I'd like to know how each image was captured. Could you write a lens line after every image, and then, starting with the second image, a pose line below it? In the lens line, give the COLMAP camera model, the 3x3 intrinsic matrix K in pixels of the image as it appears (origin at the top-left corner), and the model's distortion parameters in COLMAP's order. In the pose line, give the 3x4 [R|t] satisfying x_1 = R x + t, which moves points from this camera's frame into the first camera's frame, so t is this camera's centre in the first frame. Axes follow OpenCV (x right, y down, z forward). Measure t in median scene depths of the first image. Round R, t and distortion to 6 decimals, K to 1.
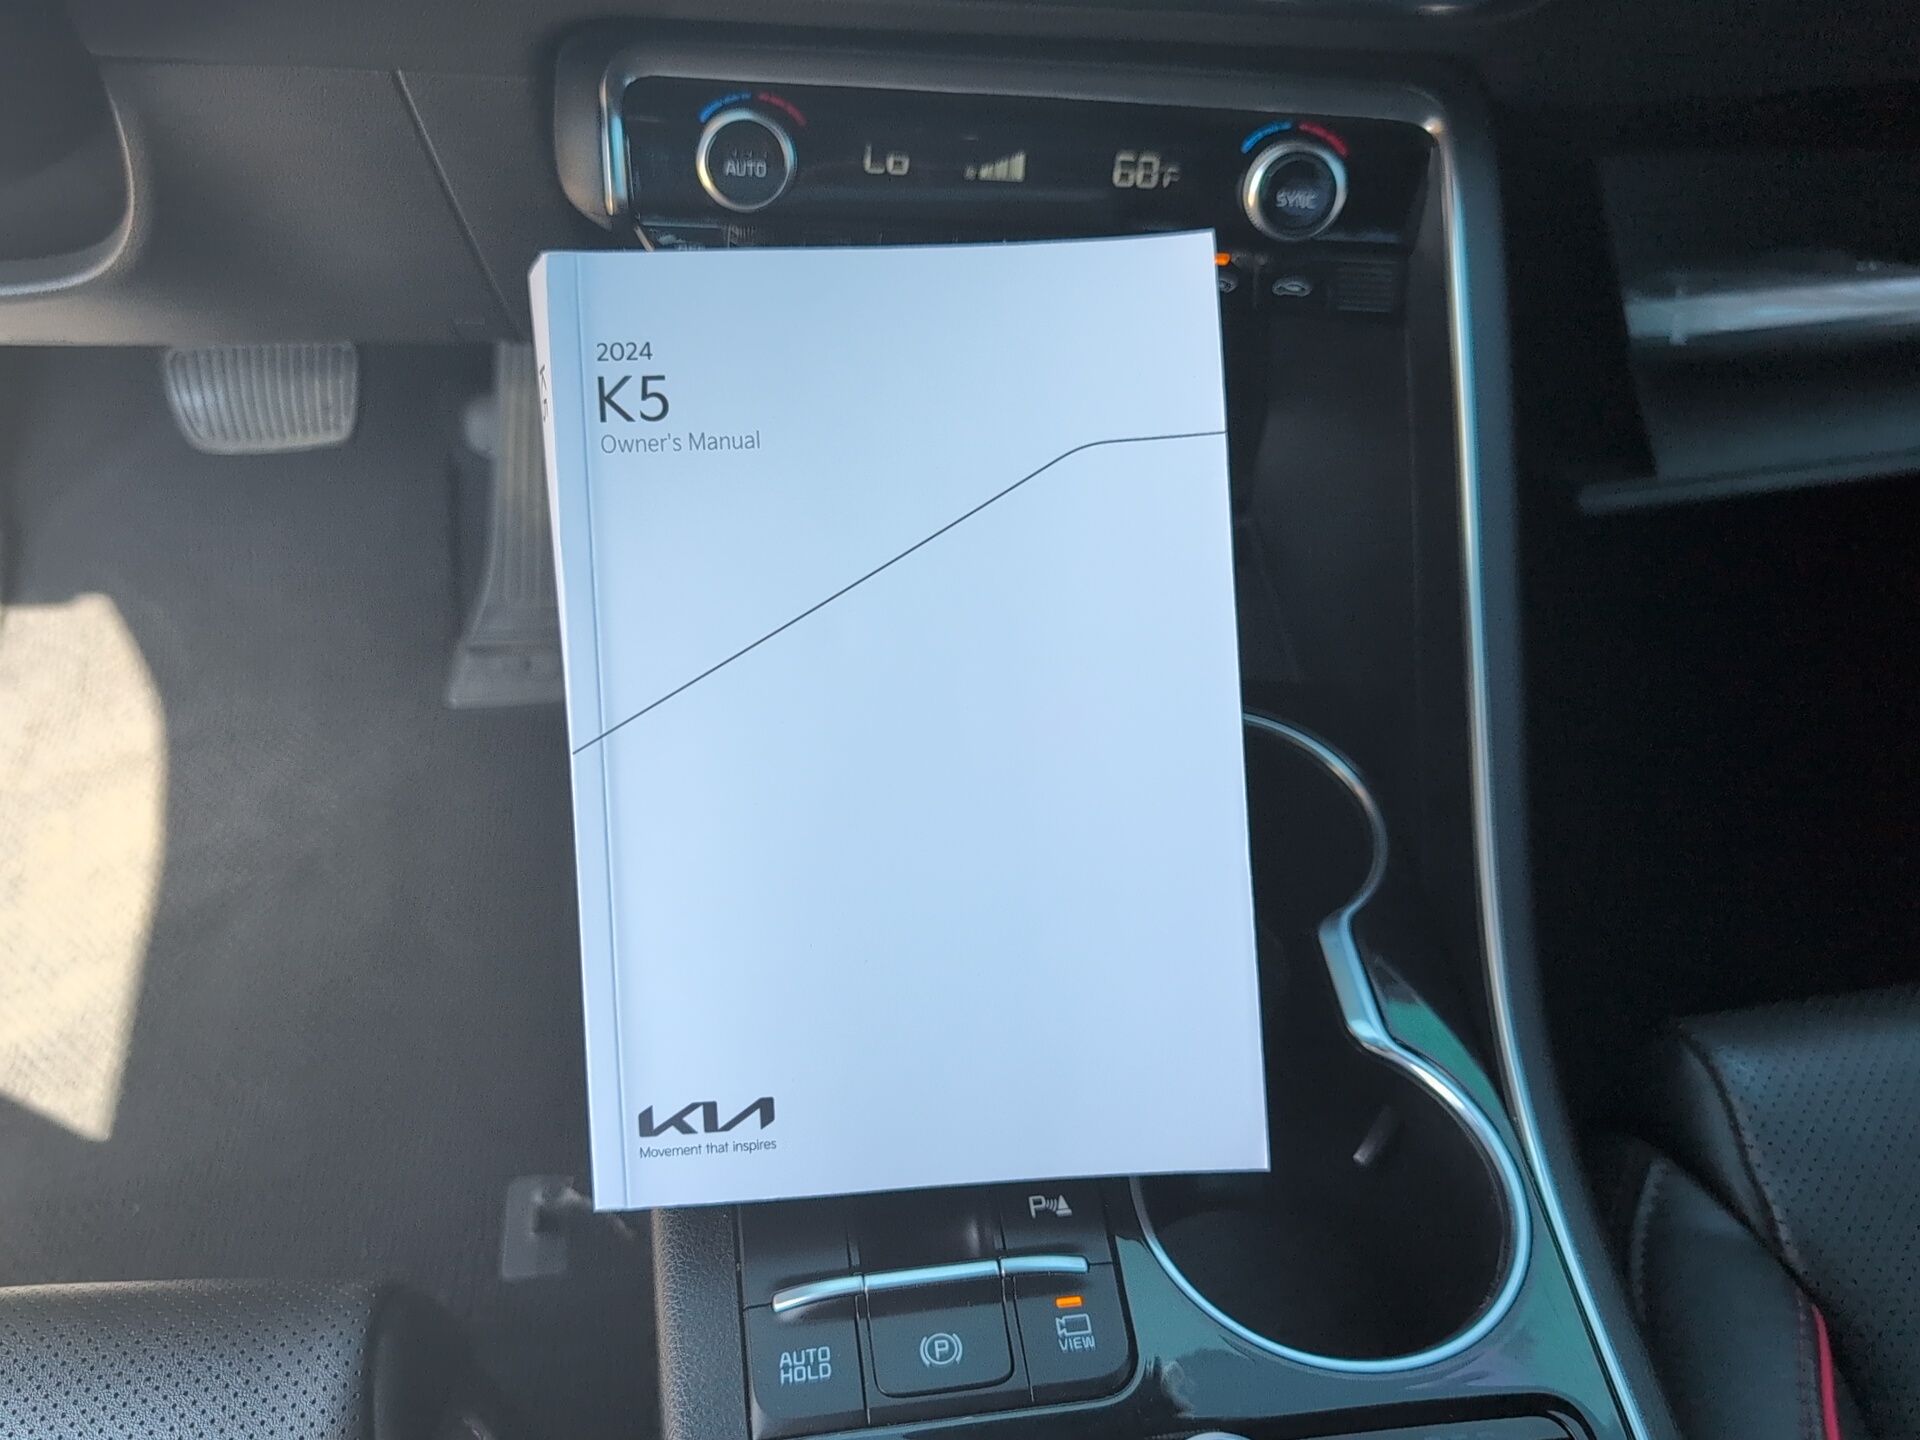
lens RADIAL K [[1611.8, 0, 960.0], [0, 1611.8, 720.0], [0, 0, 1]] dist [-0.013426, 0.005540]
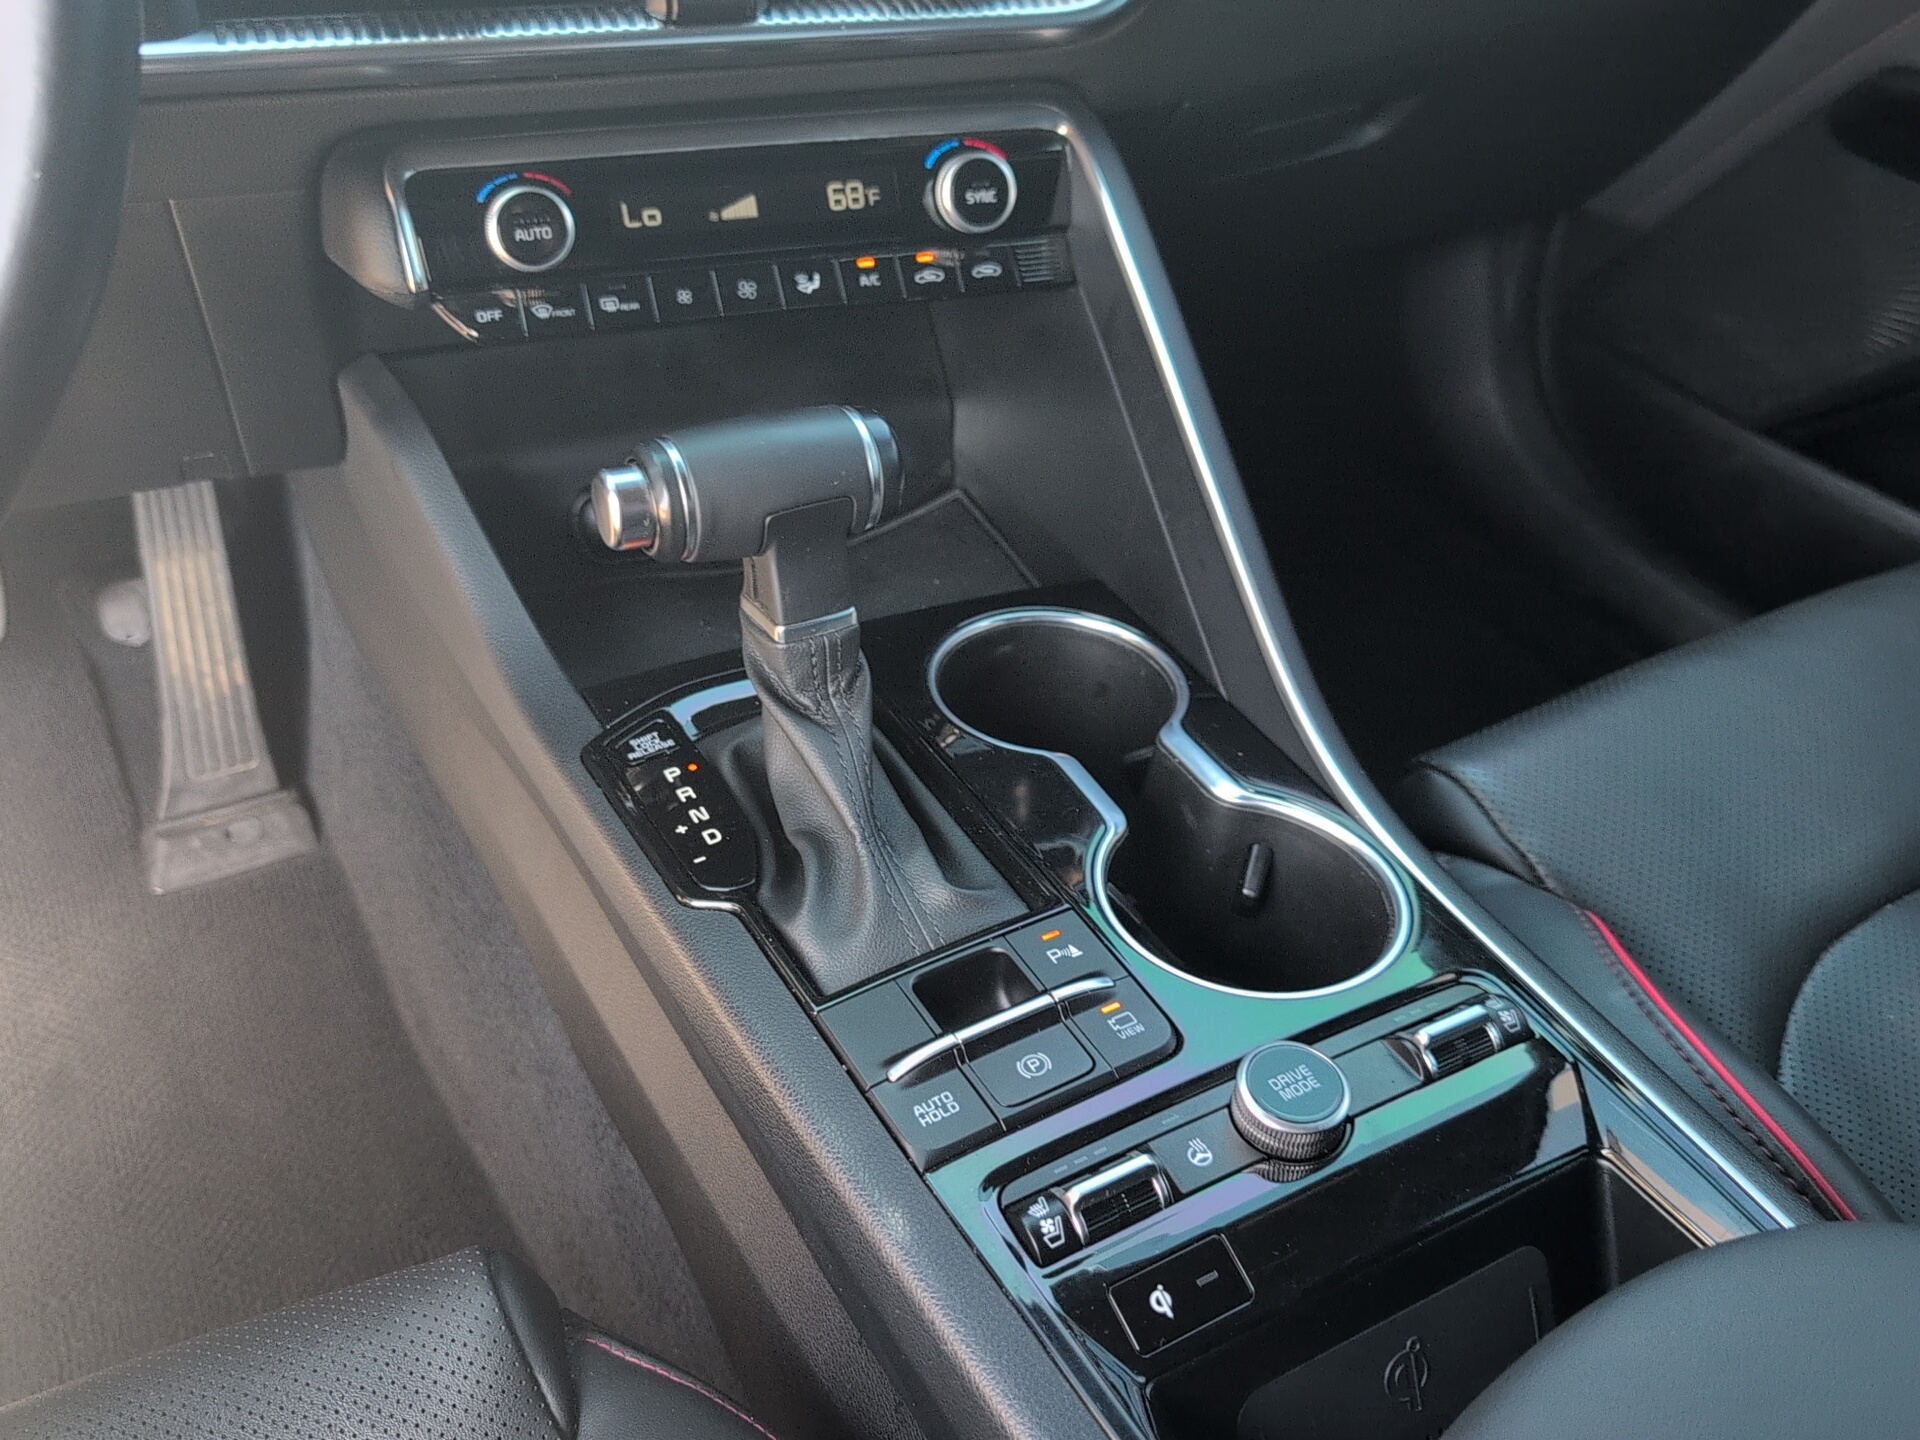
lens RADIAL K [[1611.8, 0, 960.0], [0, 1611.8, 720.0], [0, 0, 1]] dist [-0.013426, 0.005540]
pose [[0.931546, -0.225014, 0.285641, -0.247189], [0.249564, 0.966952, -0.052171, 0.127122], [-0.264462, 0.119886, 0.956915, -0.139645]]
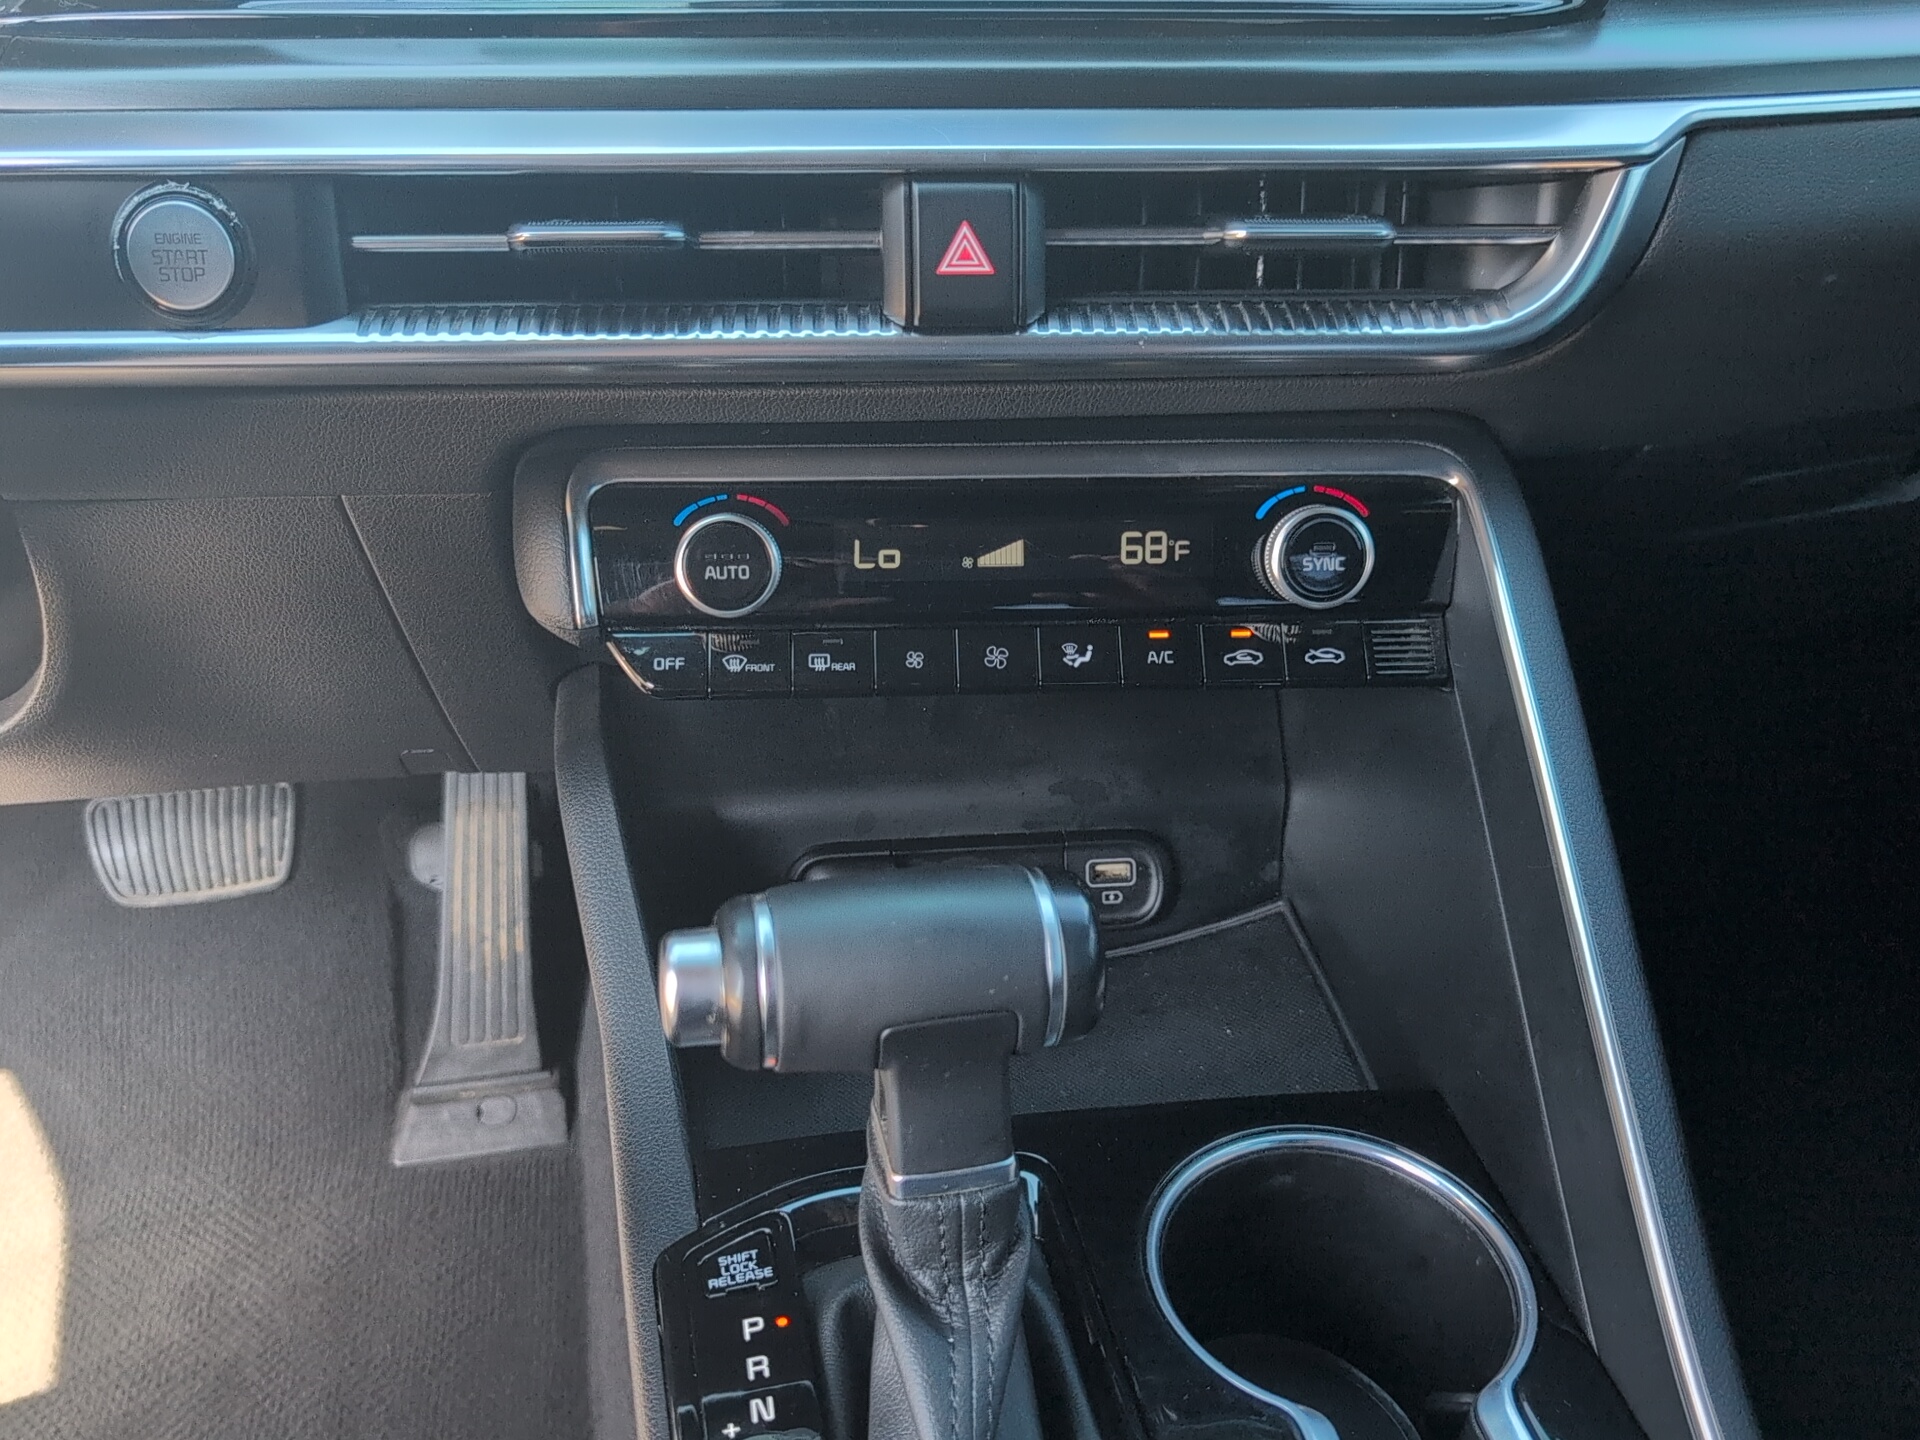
lens RADIAL K [[1622.5, 0, 952.9], [0, 1622.5, 728.1], [0, 0, 1]] dist [0.009746, -0.002266]
pose [[0.996777, -0.070693, 0.037915, -0.044417], [0.077514, 0.970501, -0.228299, -0.032589], [-0.020657, 0.230502, 0.972853, 0.109160]]
